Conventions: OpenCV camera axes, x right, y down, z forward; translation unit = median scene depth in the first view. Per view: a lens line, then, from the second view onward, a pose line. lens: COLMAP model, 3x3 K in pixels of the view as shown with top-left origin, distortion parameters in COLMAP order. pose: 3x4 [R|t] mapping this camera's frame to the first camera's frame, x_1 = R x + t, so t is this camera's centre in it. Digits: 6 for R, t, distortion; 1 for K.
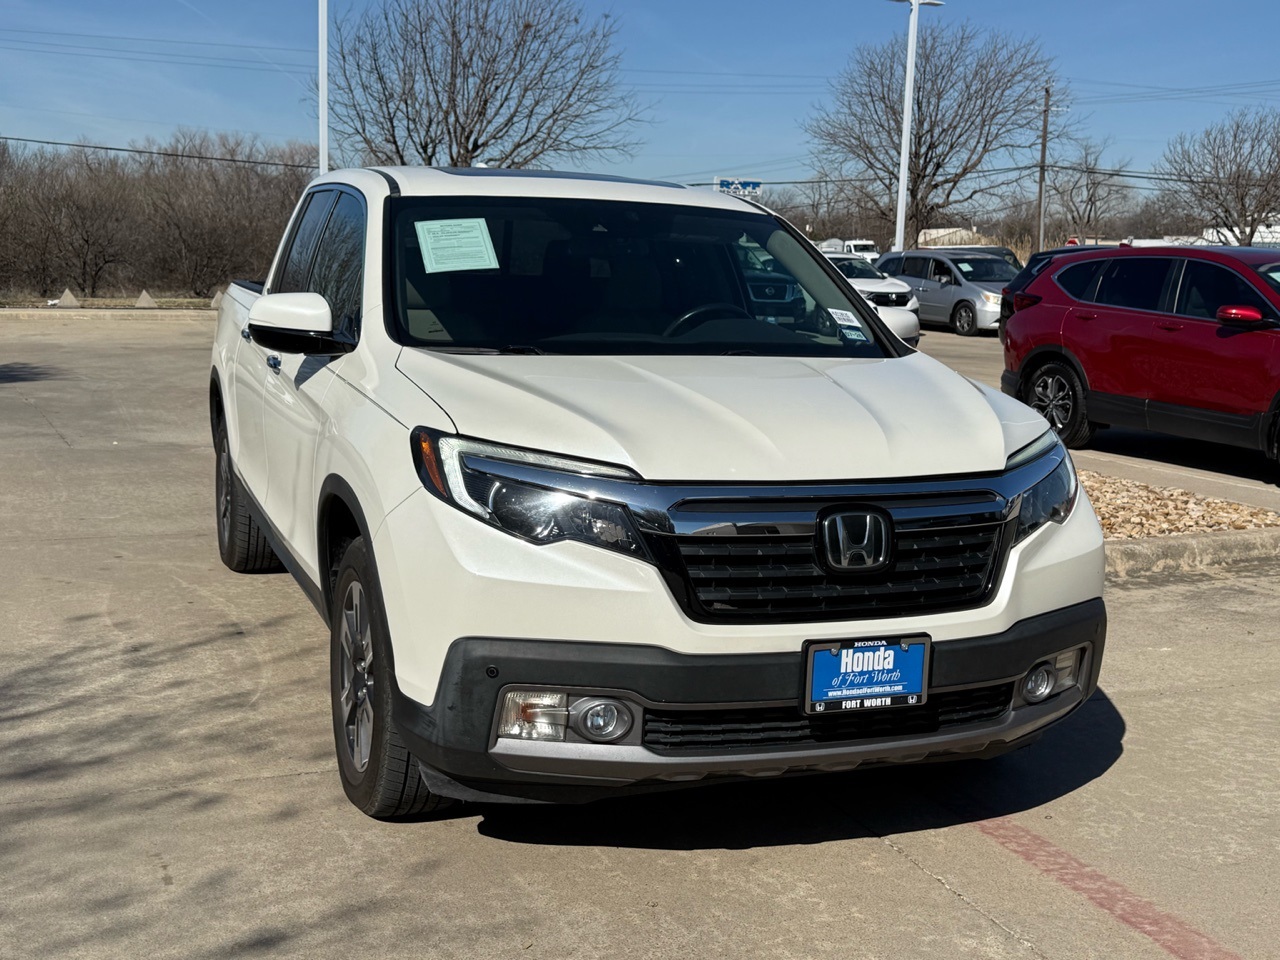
lens RADIAL K [[1539.8, 0, 647.5], [0, 1539.8, 488.9], [0, 0, 1]] dist [0.179516, -0.393121]
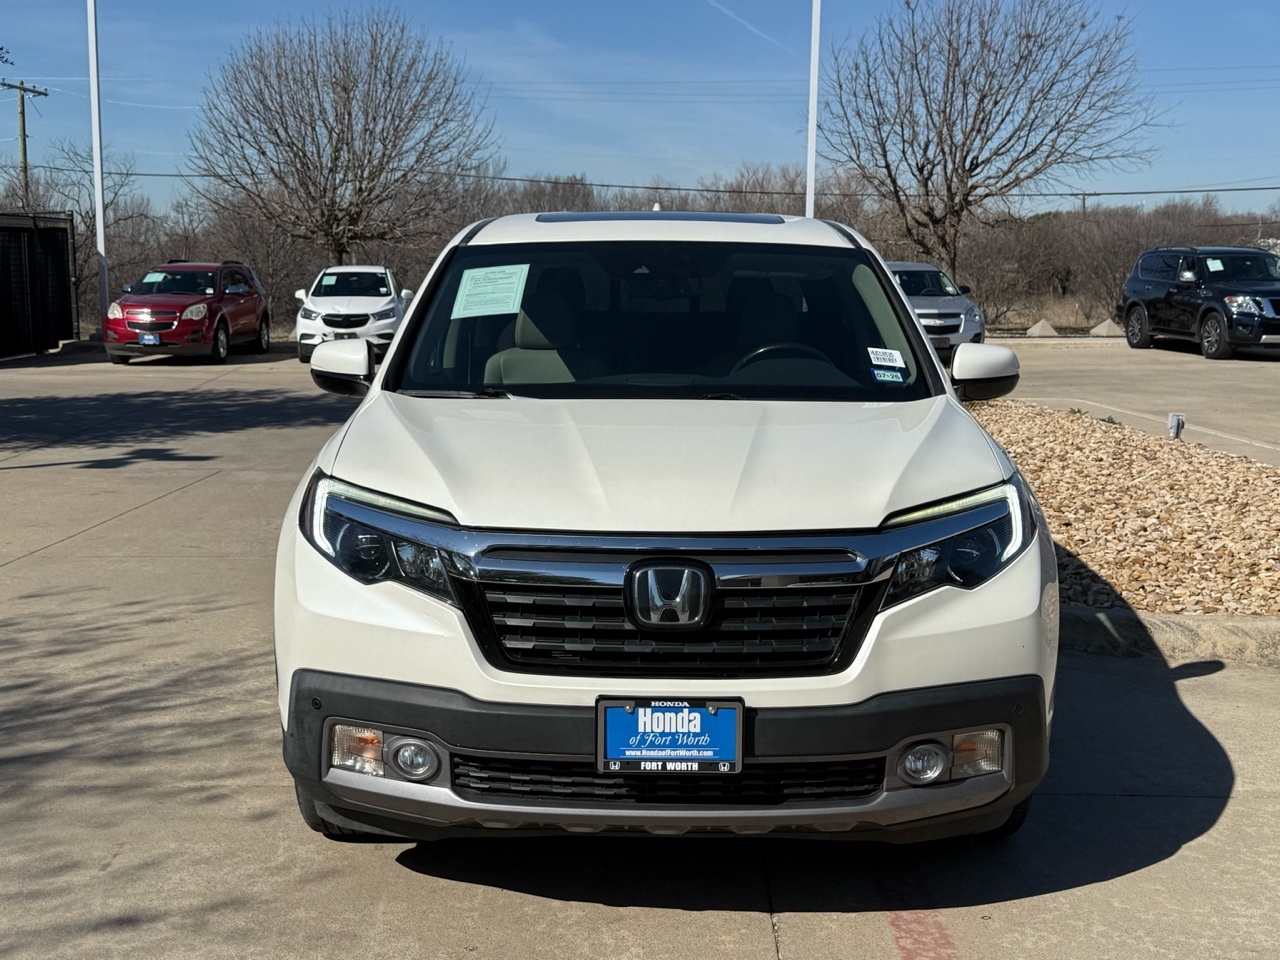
lens RADIAL K [[1575.8, 0, 640.0], [0, 1575.8, 480.0], [0, 0, 1]] dist [0.196293, -0.442115]
pose [[0.920991, 0.024264, -0.388827, 0.494707], [-0.032551, 0.999361, -0.014738, -0.023515], [0.388221, 0.026231, 0.921193, 0.082316]]
